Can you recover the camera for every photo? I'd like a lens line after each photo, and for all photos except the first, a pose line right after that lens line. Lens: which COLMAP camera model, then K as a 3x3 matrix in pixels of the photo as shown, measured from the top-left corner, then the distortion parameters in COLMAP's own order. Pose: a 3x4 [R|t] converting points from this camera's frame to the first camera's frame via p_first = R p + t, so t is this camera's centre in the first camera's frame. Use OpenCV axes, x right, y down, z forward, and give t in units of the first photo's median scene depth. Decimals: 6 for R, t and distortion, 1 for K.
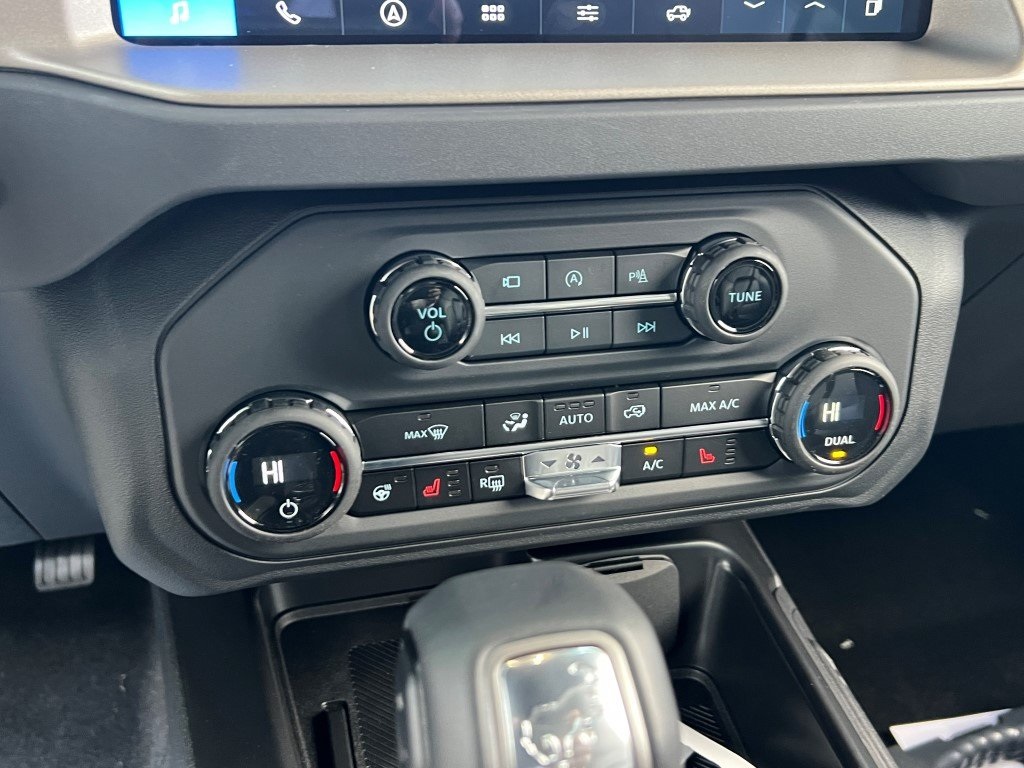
lens RADIAL K [[993.8, 0, 509.2], [0, 993.8, 393.7], [0, 0, 1]] dist [0.039037, 0.000000]
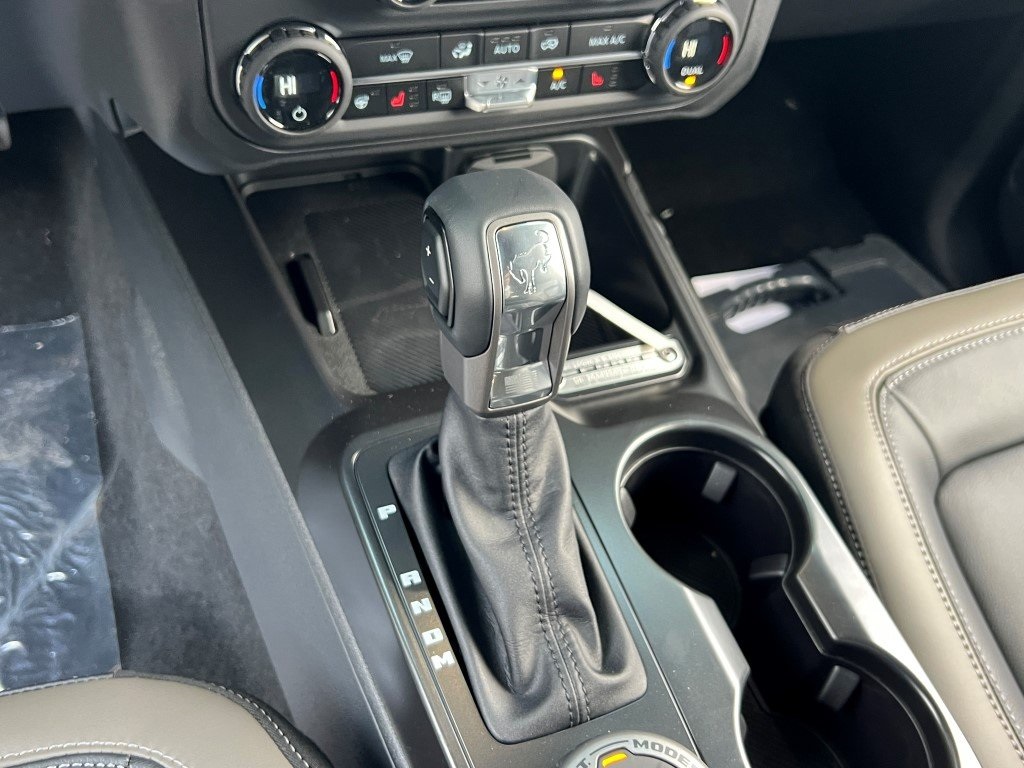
lens RADIAL K [[993.8, 0, 516.2], [0, 993.8, 390.9], [0, 0, 1]] dist [0.039037, 0.000000]
pose [[0.984631, -0.014531, 0.174043, -0.158301], [-0.058758, 0.910879, 0.408470, -0.104033], [-0.164468, -0.412419, 0.896025, -0.384211]]
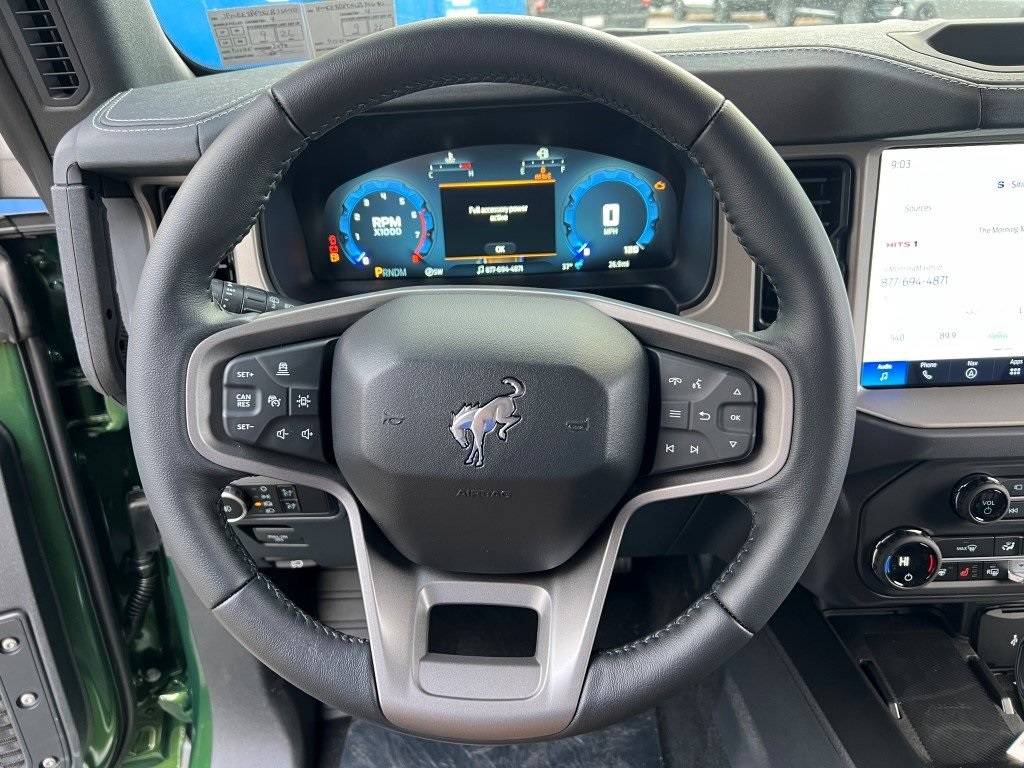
lens RADIAL K [[798.0, 0, 514.9], [0, 798.0, 382.6], [0, 0, 1]] dist [0.010821, -0.011846]
pose [[0.963744, 0.047455, -0.262576, -0.589288], [-0.056230, 0.998079, -0.026003, -0.221515], [0.260838, 0.039825, 0.964561, -0.990892]]
